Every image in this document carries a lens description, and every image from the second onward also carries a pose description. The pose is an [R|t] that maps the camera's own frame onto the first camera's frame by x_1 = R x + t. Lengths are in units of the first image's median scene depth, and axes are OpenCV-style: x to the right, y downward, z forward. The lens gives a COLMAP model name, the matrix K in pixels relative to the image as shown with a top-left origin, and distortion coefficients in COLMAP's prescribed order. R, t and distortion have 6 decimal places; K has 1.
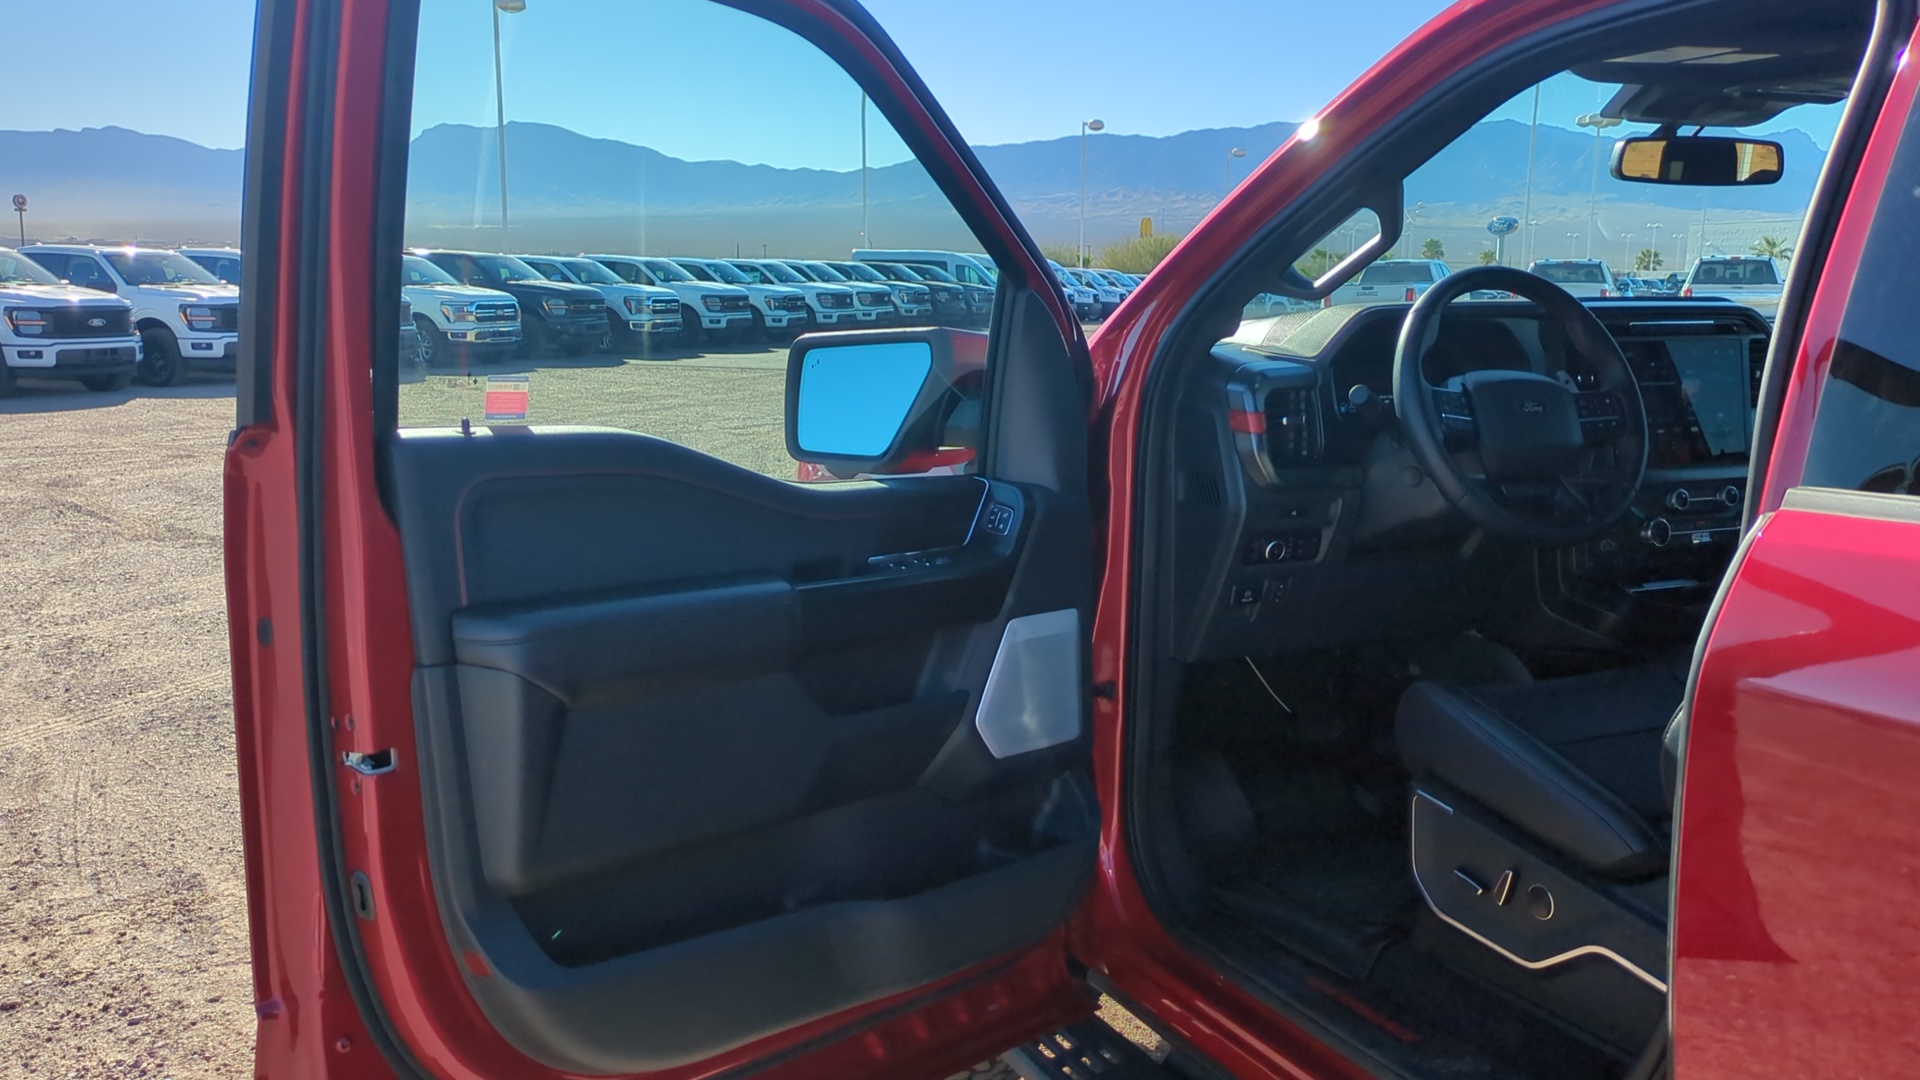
lens RADIAL K [[1644.2, 0, 968.8], [0, 1644.2, 518.6], [0, 0, 1]] dist [0.053819, -0.006511]
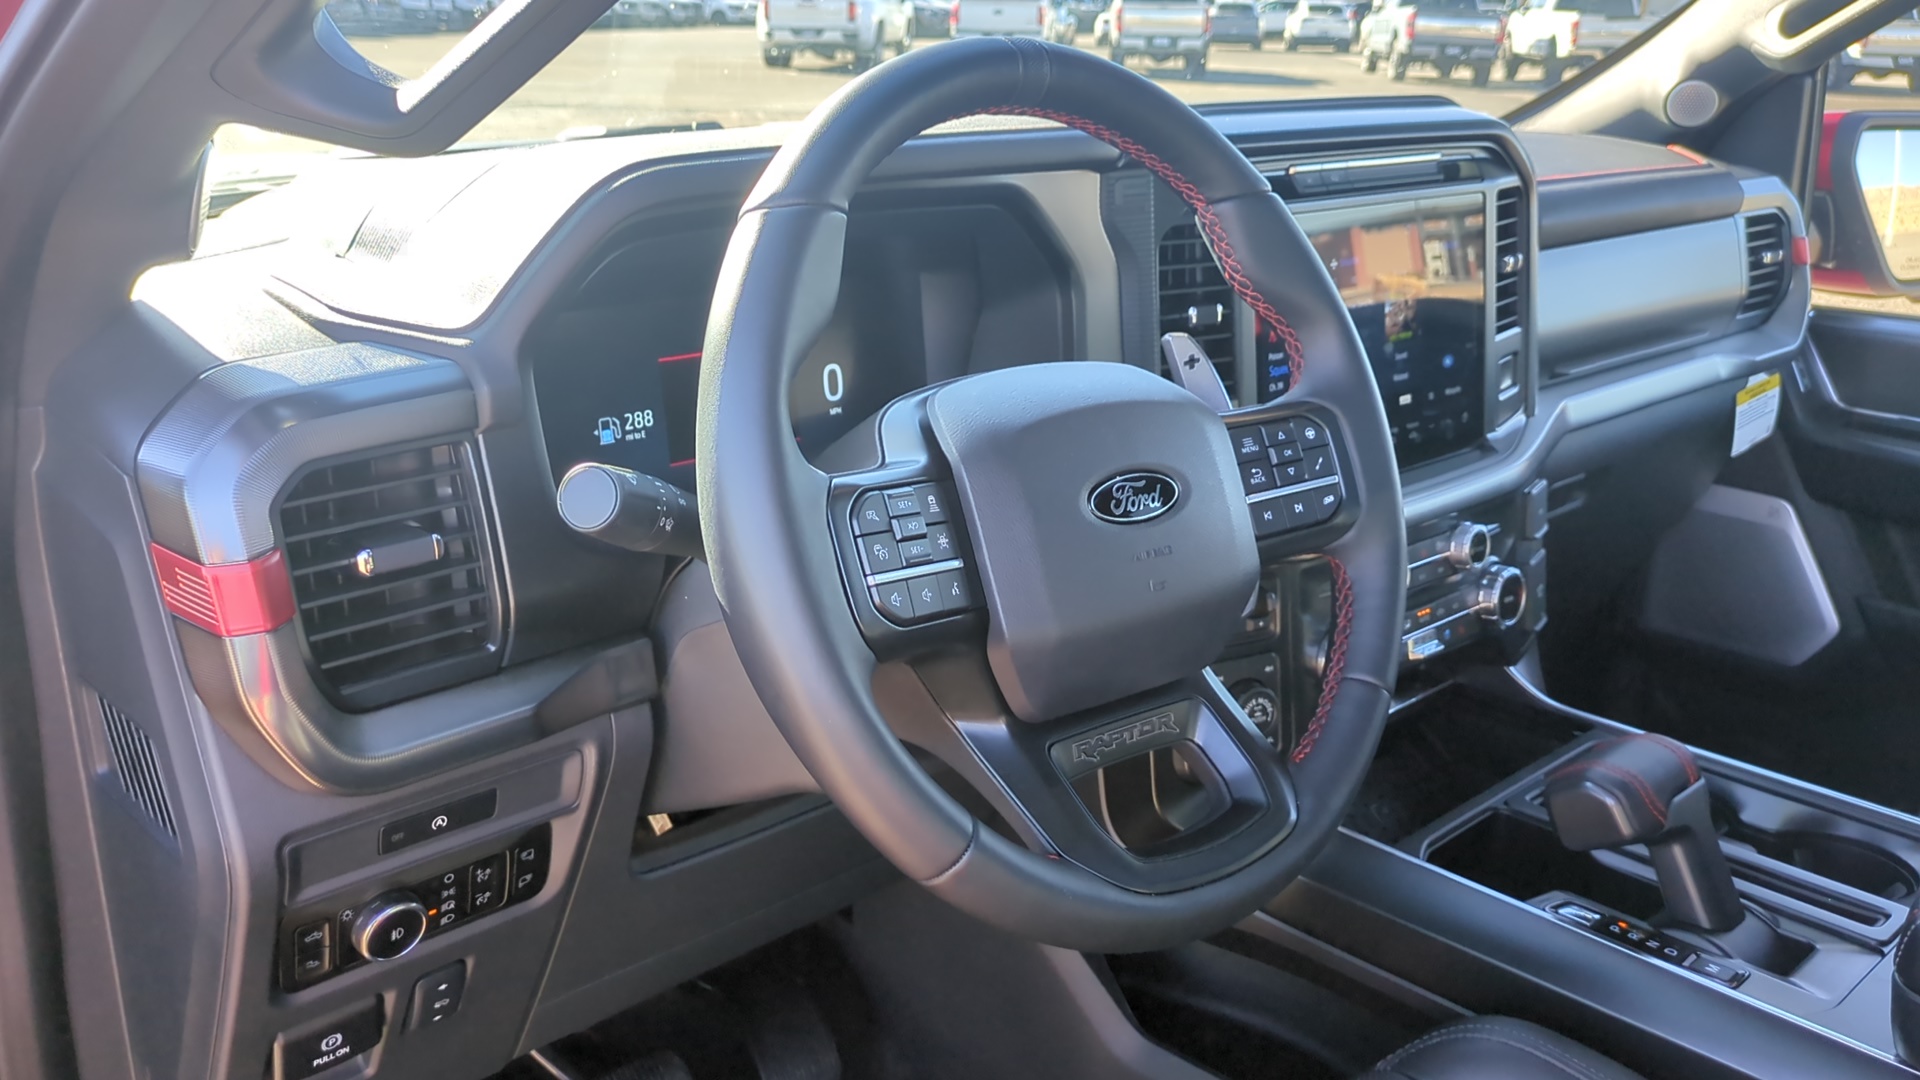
lens RADIAL K [[1665.0, 0, 974.9], [0, 1665.0, 540.8], [0, 0, 1]] dist [0.040838, -0.006306]
pose [[0.946874, -0.084026, 0.310435, 0.196427], [0.028193, 0.983237, 0.180141, -0.111181], [-0.320368, -0.161818, 0.933370, 0.660603]]
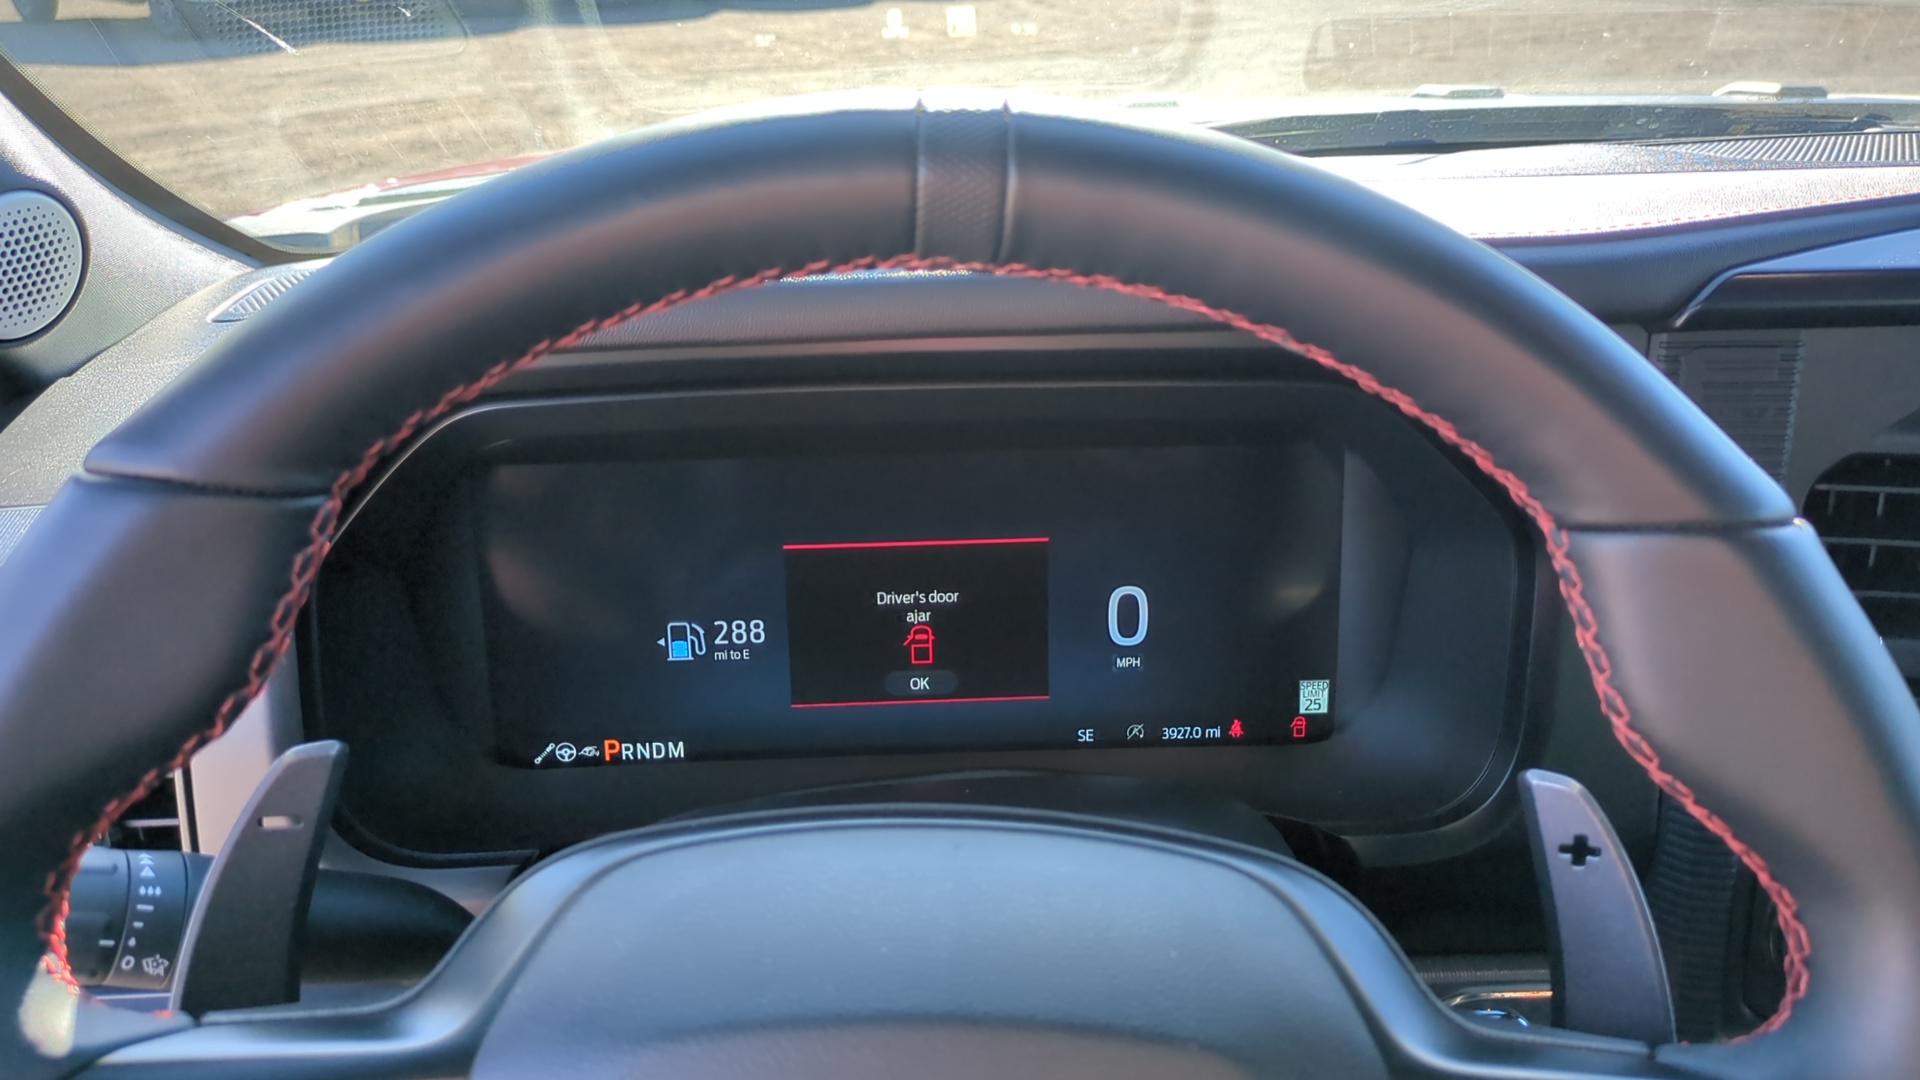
lens RADIAL K [[1644.2, 0, 968.8], [0, 1644.2, 518.6], [0, 0, 1]] dist [0.053819, -0.006511]
pose [[0.921328, 0.125870, -0.367846, 0.360831], [-0.040154, 0.971889, 0.231990, -0.145078], [0.386706, -0.198969, 0.900483, 0.843286]]
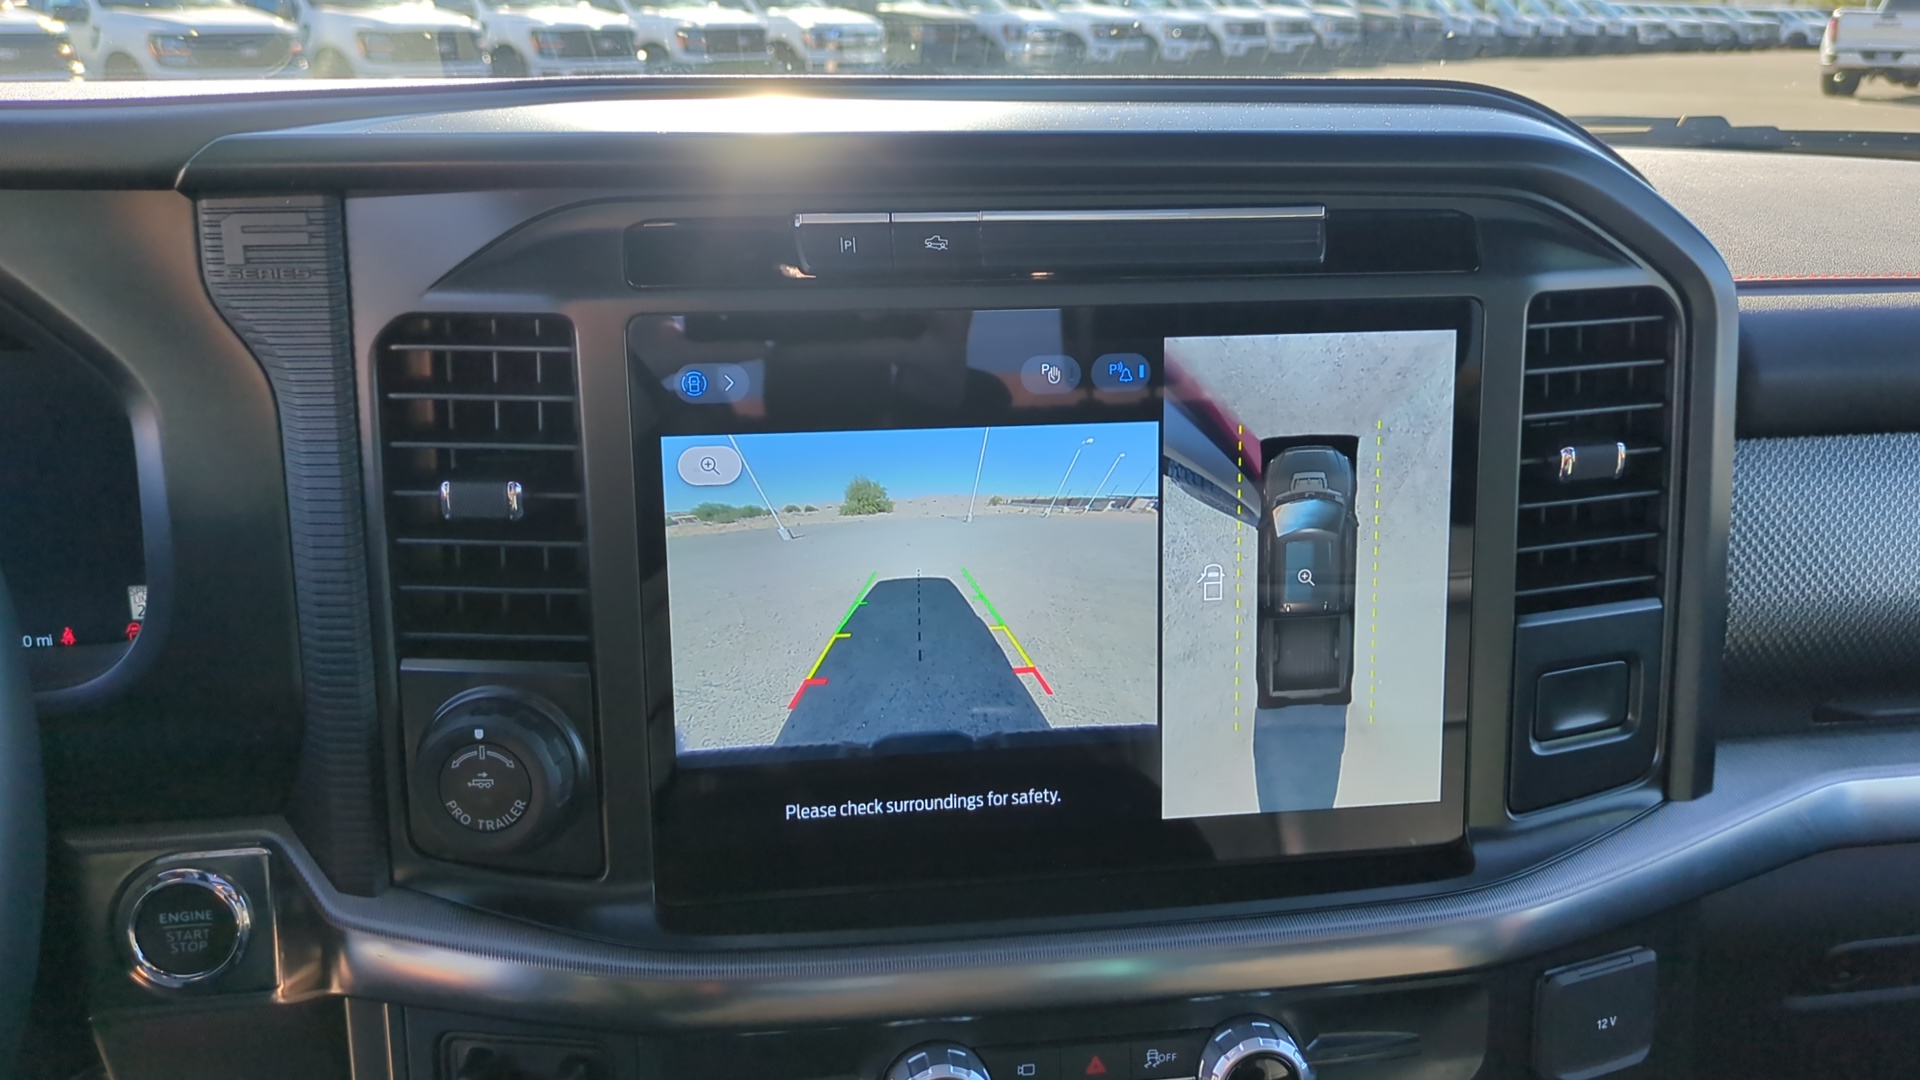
lens RADIAL K [[1692.1, 0, 960.0], [0, 1692.1, 540.0], [0, 0, 1]] dist [0.004787, -0.006509]
pose [[0.963700, 0.083740, -0.253516, 0.507755], [-0.041702, 0.985097, 0.166867, -0.122609], [0.263712, -0.150238, 0.952830, 0.865049]]
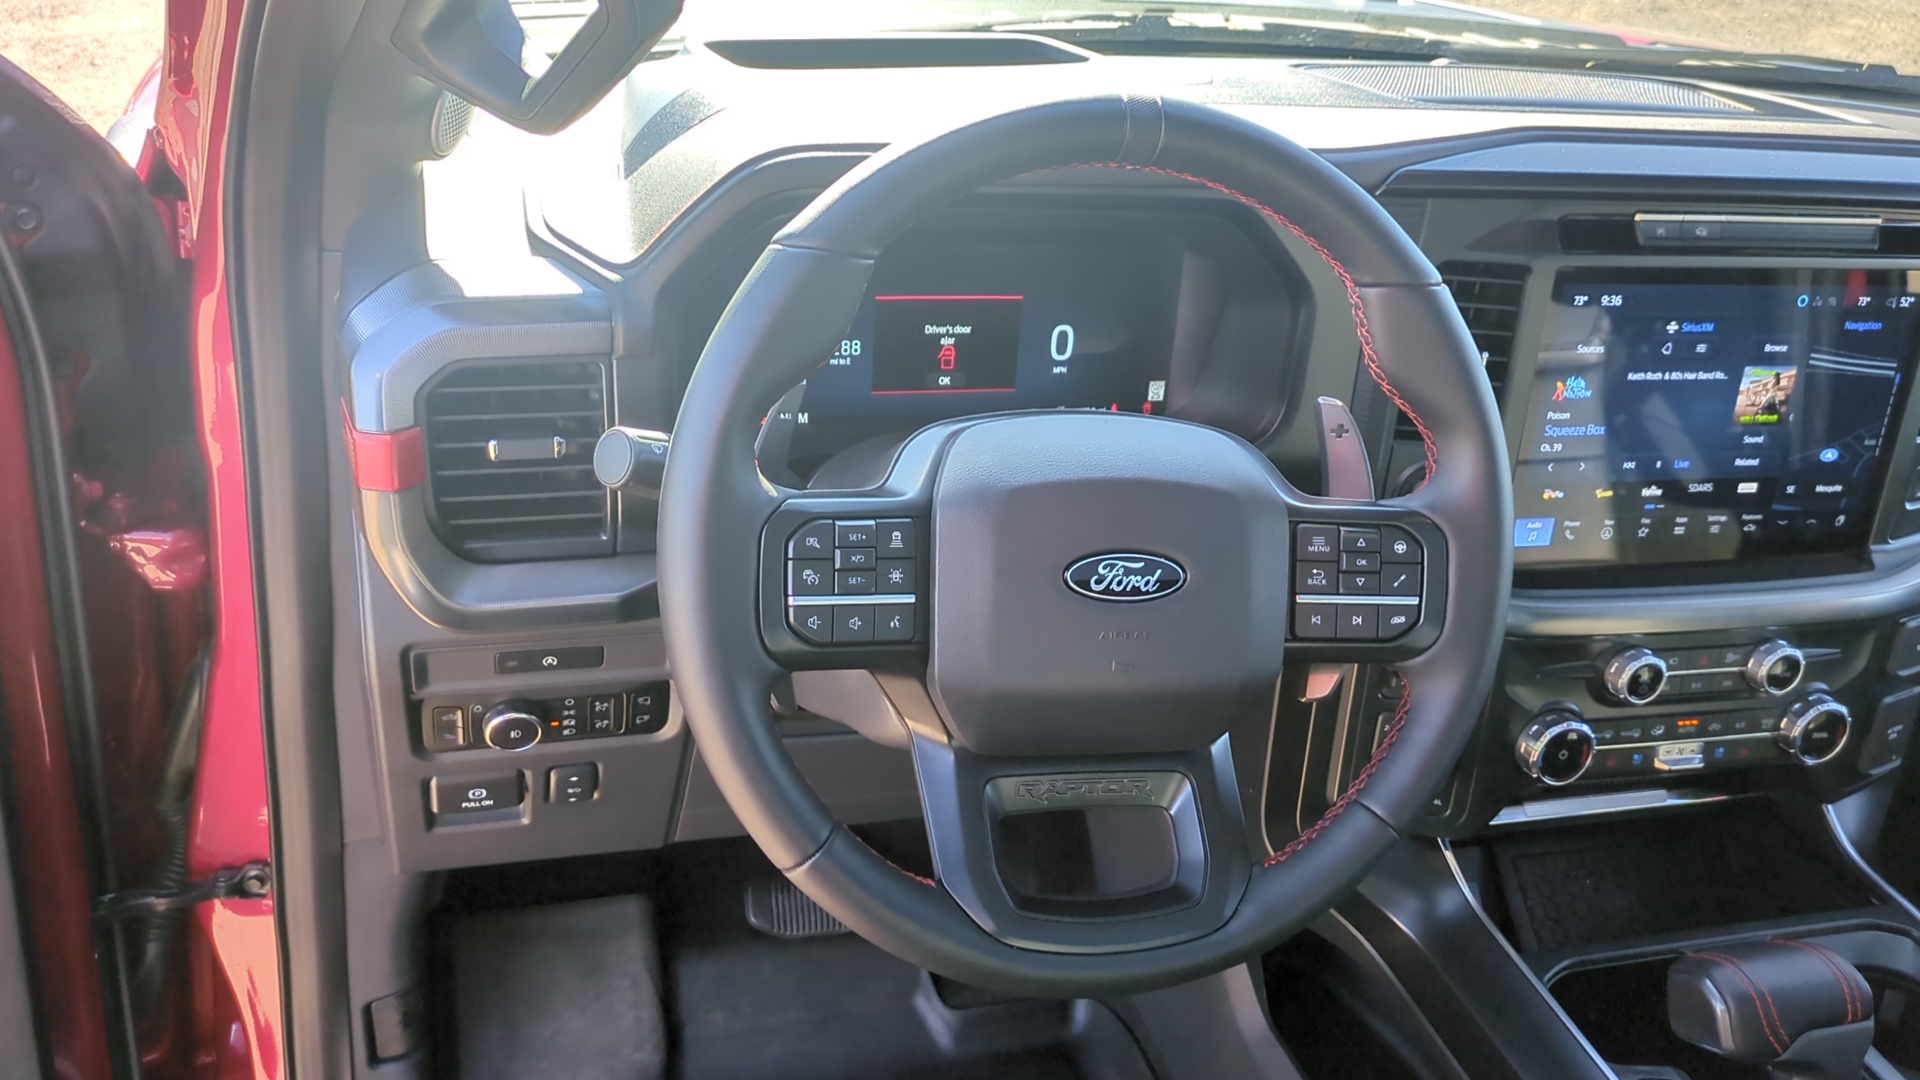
lens RADIAL K [[1649.5, 0, 960.0], [0, 1649.5, 540.0], [0, 0, 1]] dist [0.011451, -0.007791]
pose [[0.981814, 0.161568, -0.099681, 0.319989], [-0.119058, 0.933006, 0.339597, -0.169393], [0.147871, -0.321553, 0.935274, 0.651518]]
